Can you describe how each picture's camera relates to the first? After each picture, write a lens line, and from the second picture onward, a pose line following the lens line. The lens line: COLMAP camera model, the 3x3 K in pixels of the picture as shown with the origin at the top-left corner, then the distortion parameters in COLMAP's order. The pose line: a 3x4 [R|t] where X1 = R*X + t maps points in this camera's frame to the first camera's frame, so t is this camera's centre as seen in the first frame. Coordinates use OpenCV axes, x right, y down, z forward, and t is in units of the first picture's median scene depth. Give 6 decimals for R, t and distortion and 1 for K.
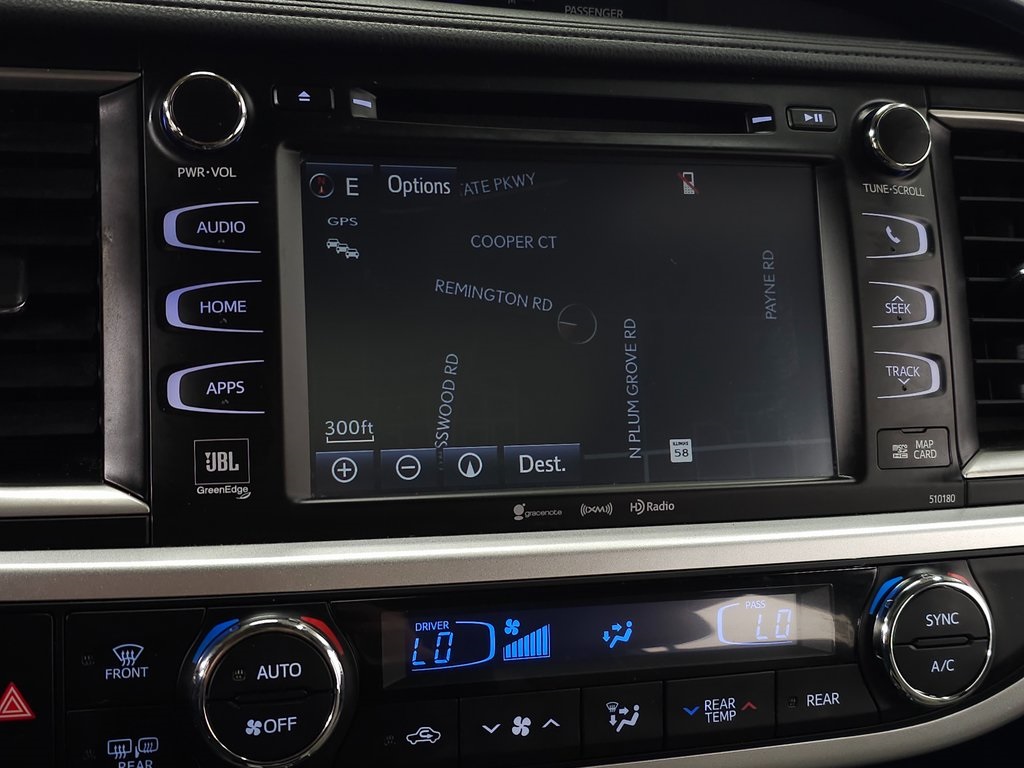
lens RADIAL K [[1366.7, 0, 526.0], [0, 1366.7, 366.8], [0, 0, 1]] dist [0.027625, 0.000000]
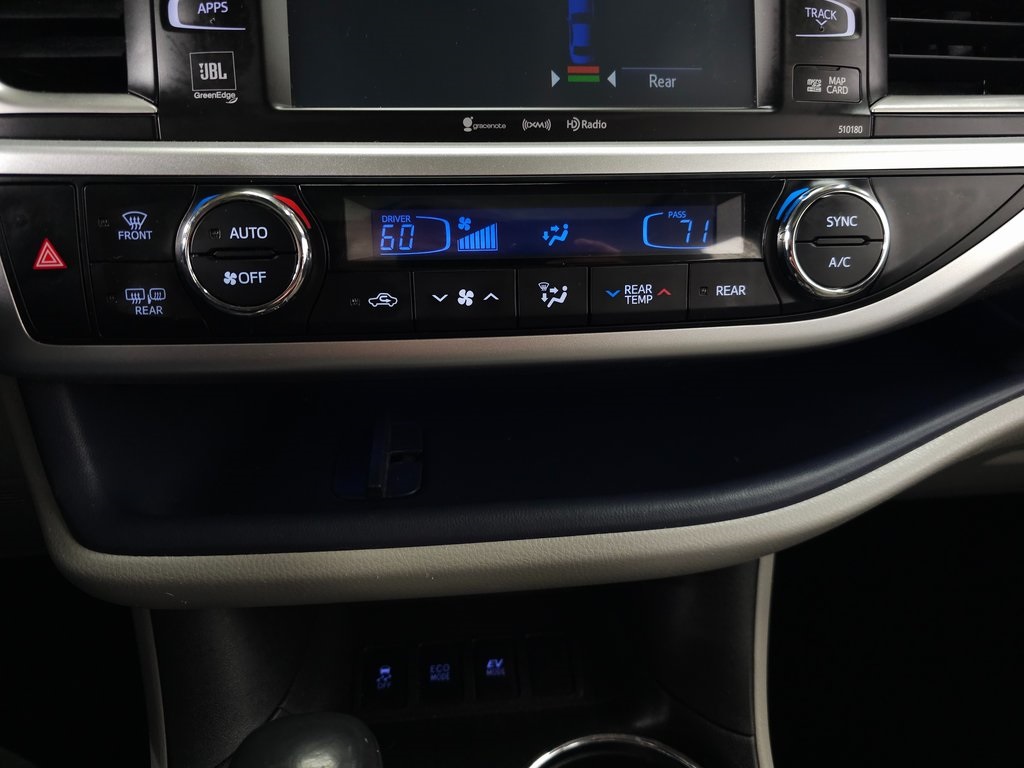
lens RADIAL K [[685.9, 0, 521.4], [0, 685.9, 379.9], [0, 0, 1]] dist [0.032297, -0.042125]
pose [[0.984467, 0.017389, -0.174706, 0.150810], [0.009881, 0.988018, 0.154021, 0.236222], [0.175291, -0.153355, 0.972500, 0.392566]]
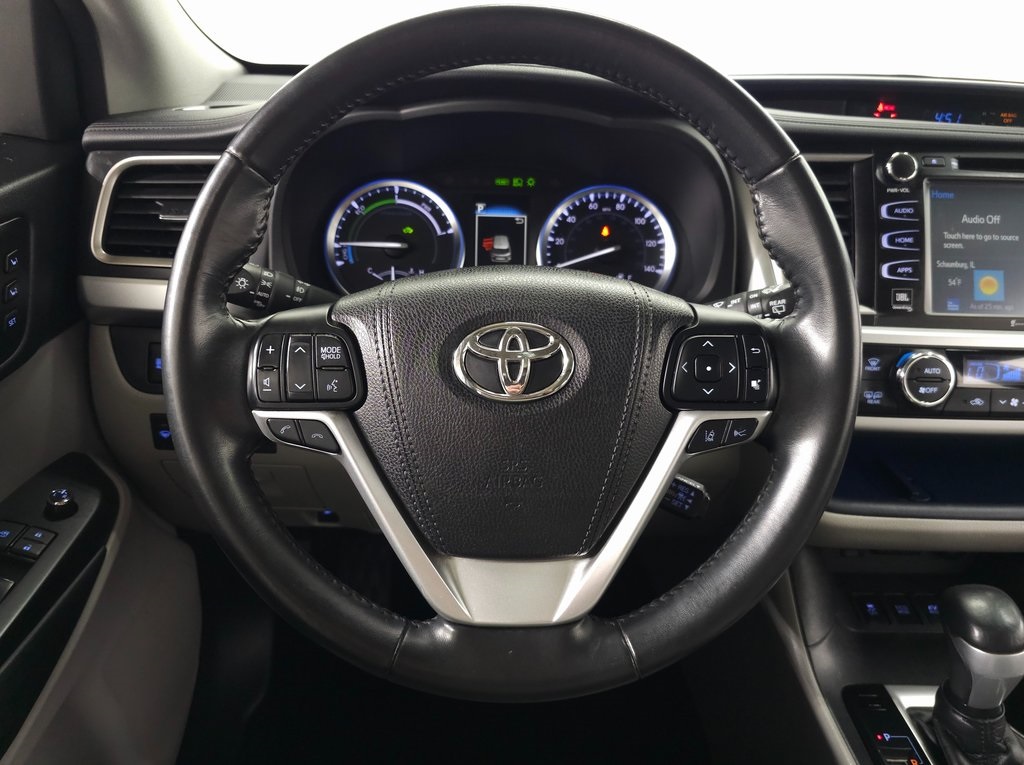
lens RADIAL K [[685.9, 0, 497.6], [0, 685.9, 383.4], [0, 0, 1]] dist [0.032297, -0.042125]
pose [[0.962766, 0.050989, -0.265483, -0.596151], [-0.033798, 0.997049, 0.068926, 0.165254], [0.268214, -0.057387, 0.961649, -0.523927]]
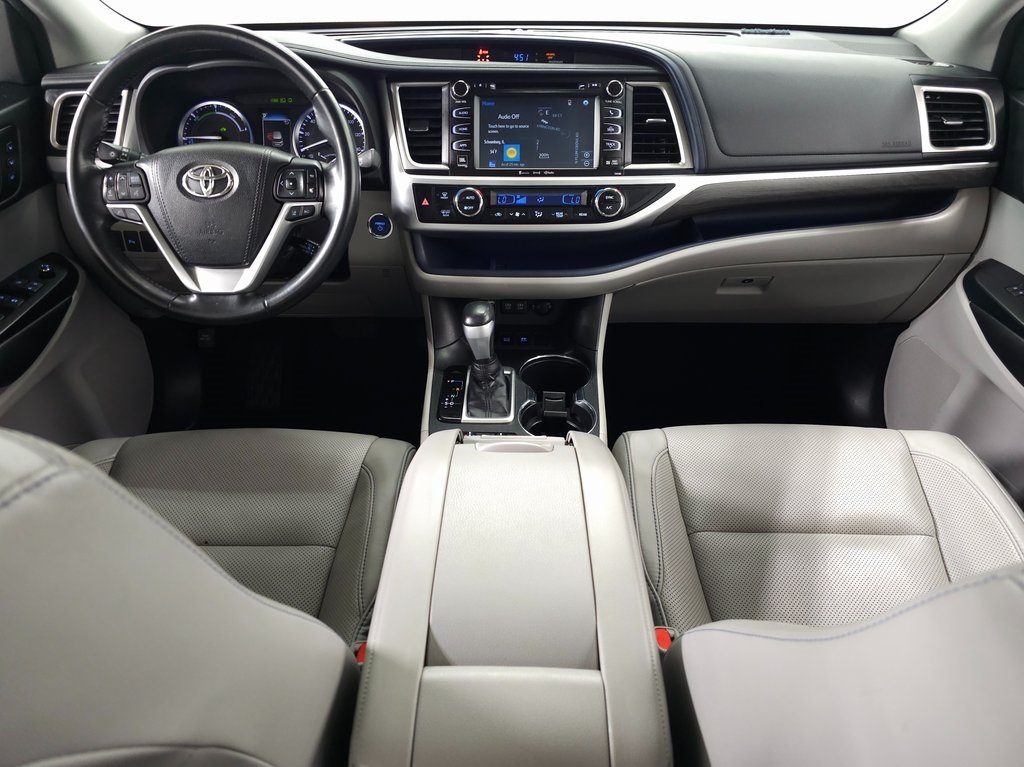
lens RADIAL K [[685.9, 0, 517.6], [0, 685.9, 390.4], [0, 0, 1]] dist [0.032297, -0.042125]
pose [[0.953021, 0.077557, -0.292808, 0.786912], [-0.019428, 0.980326, 0.196428, 0.395630], [0.302281, -0.181511, 0.935778, -1.503602]]
